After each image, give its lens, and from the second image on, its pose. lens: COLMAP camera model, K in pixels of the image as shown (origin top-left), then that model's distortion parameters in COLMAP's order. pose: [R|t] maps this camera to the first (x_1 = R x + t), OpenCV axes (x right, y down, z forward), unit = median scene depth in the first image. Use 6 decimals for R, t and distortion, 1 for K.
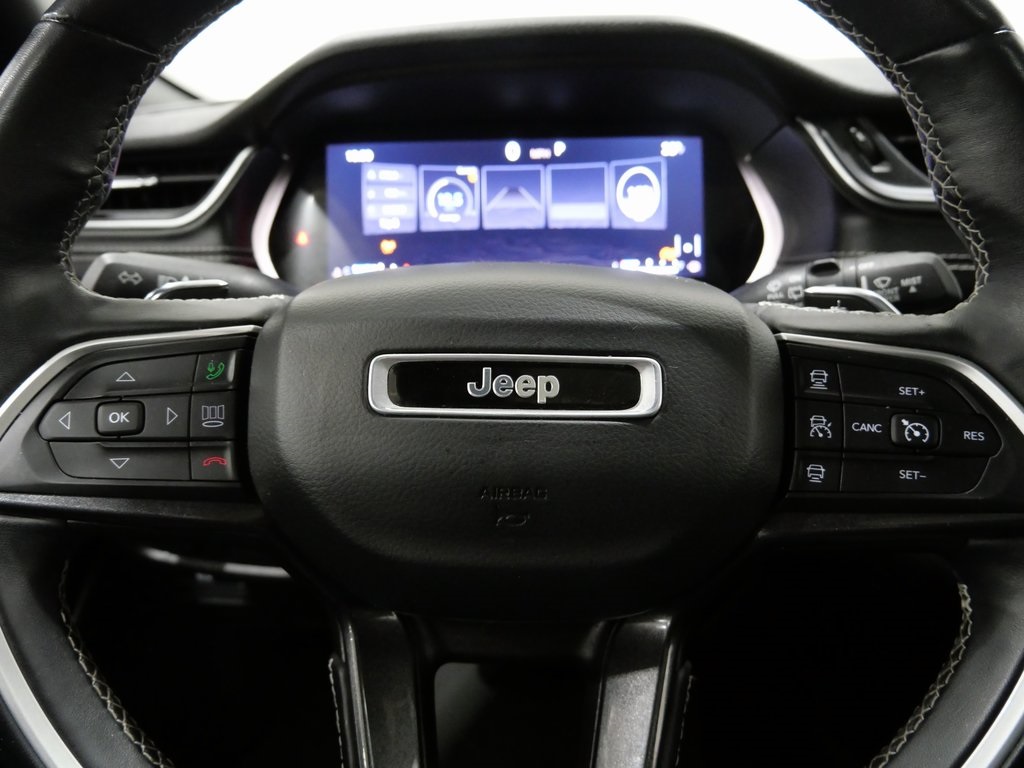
lens RADIAL K [[741.0, 0, 508.1], [0, 741.0, 387.6], [0, 0, 1]] dist [-0.034631, -0.002944]
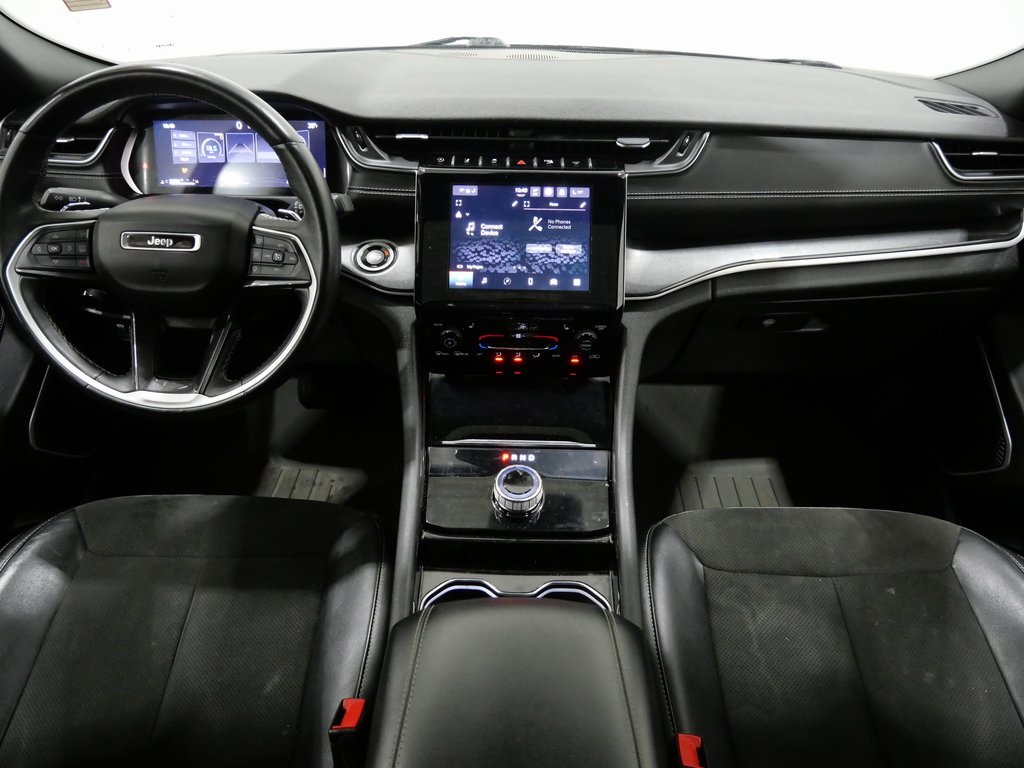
lens RADIAL K [[741.0, 0, 515.7], [0, 741.0, 384.9], [0, 0, 1]] dist [-0.034631, -0.002944]
pose [[0.999619, 0.027212, 0.004635, 0.826483], [-0.027573, 0.976346, 0.214449, -0.064475], [0.001310, -0.214495, 0.976724, -1.252317]]
